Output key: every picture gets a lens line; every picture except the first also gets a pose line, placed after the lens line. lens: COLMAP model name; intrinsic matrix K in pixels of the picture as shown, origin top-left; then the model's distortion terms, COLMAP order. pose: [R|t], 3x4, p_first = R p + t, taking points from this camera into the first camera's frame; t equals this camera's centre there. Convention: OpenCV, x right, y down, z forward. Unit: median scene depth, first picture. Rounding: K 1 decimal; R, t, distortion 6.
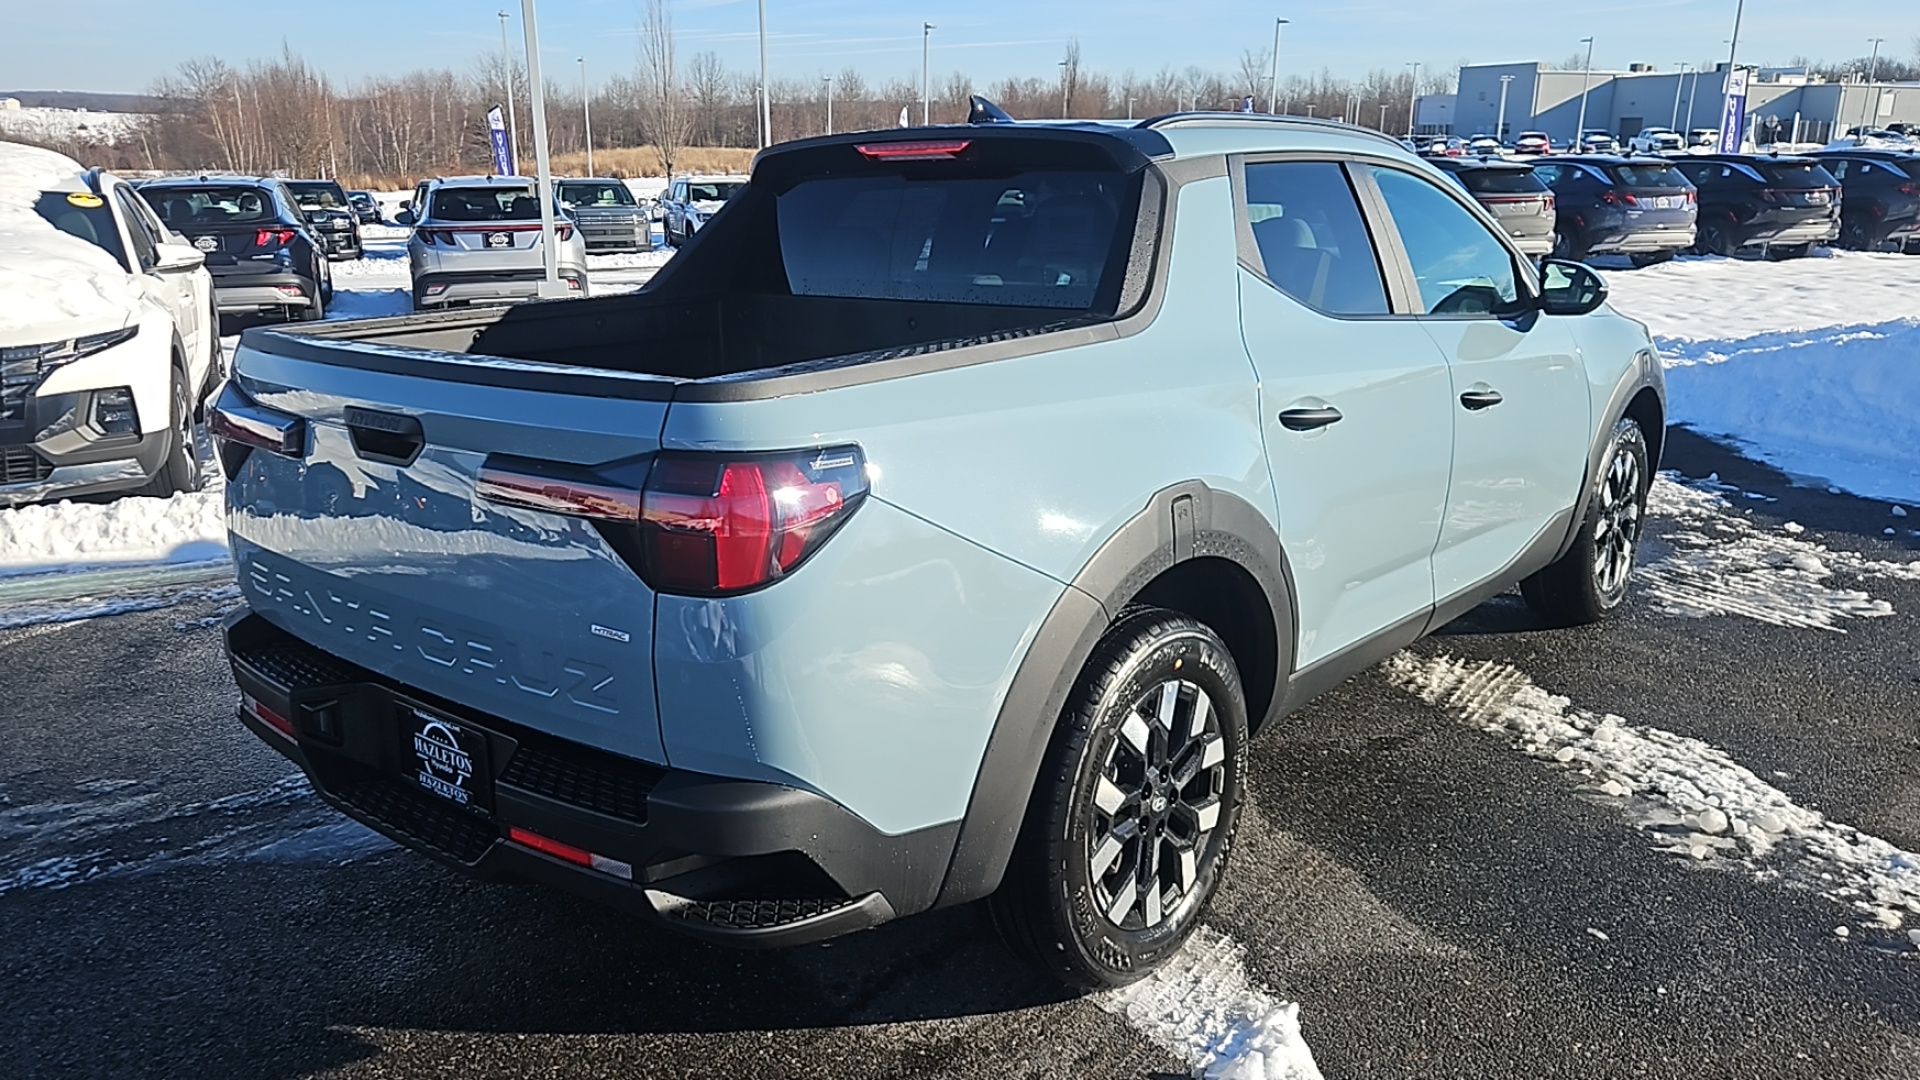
lens RADIAL K [[1410.6, 0, 951.4], [0, 1410.6, 541.1], [0, 0, 1]] dist [0.052628, -0.001257]
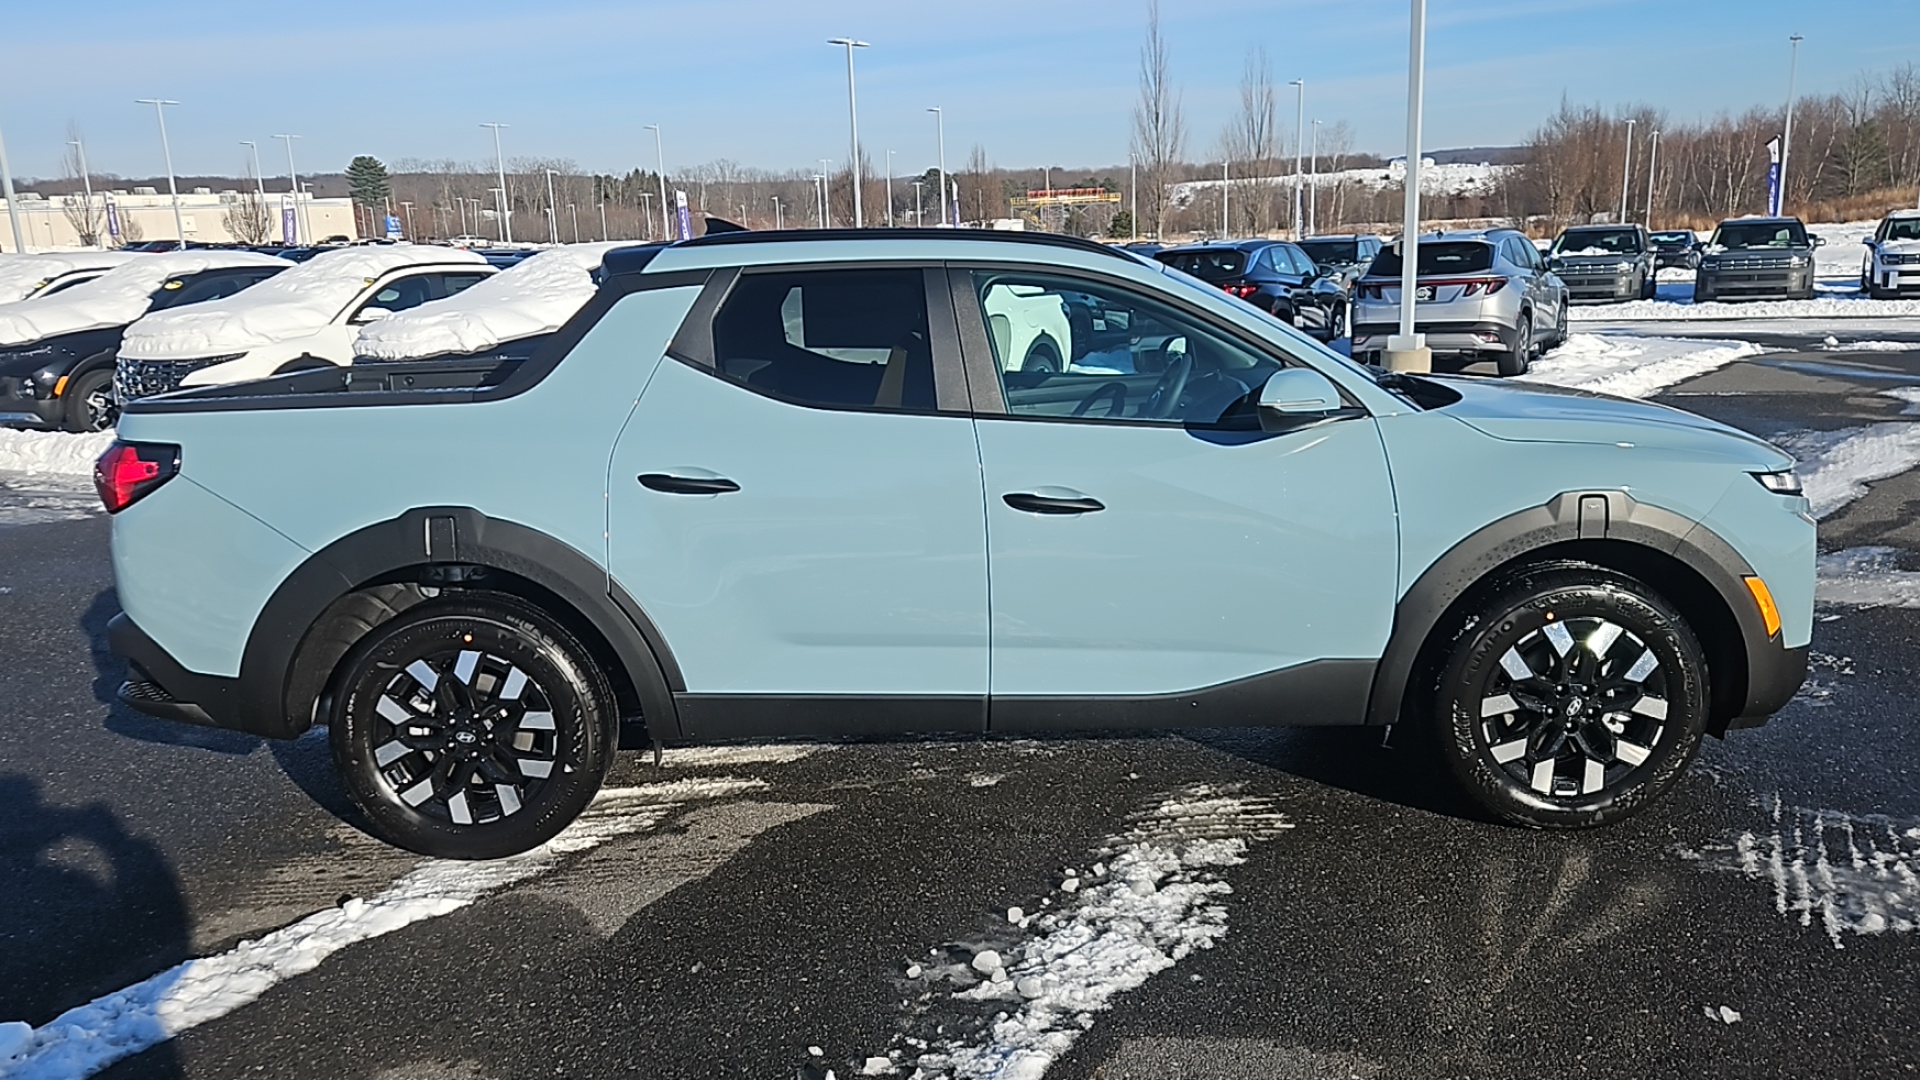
lens RADIAL K [[1410.6, 0, 951.4], [0, 1410.6, 541.1], [0, 0, 1]] dist [0.052628, -0.001257]
pose [[0.643974, 0.146915, -0.750809, 0.814643], [-0.166744, 0.984748, 0.049674, -0.084855], [0.746655, 0.093204, 0.658649, 0.229430]]
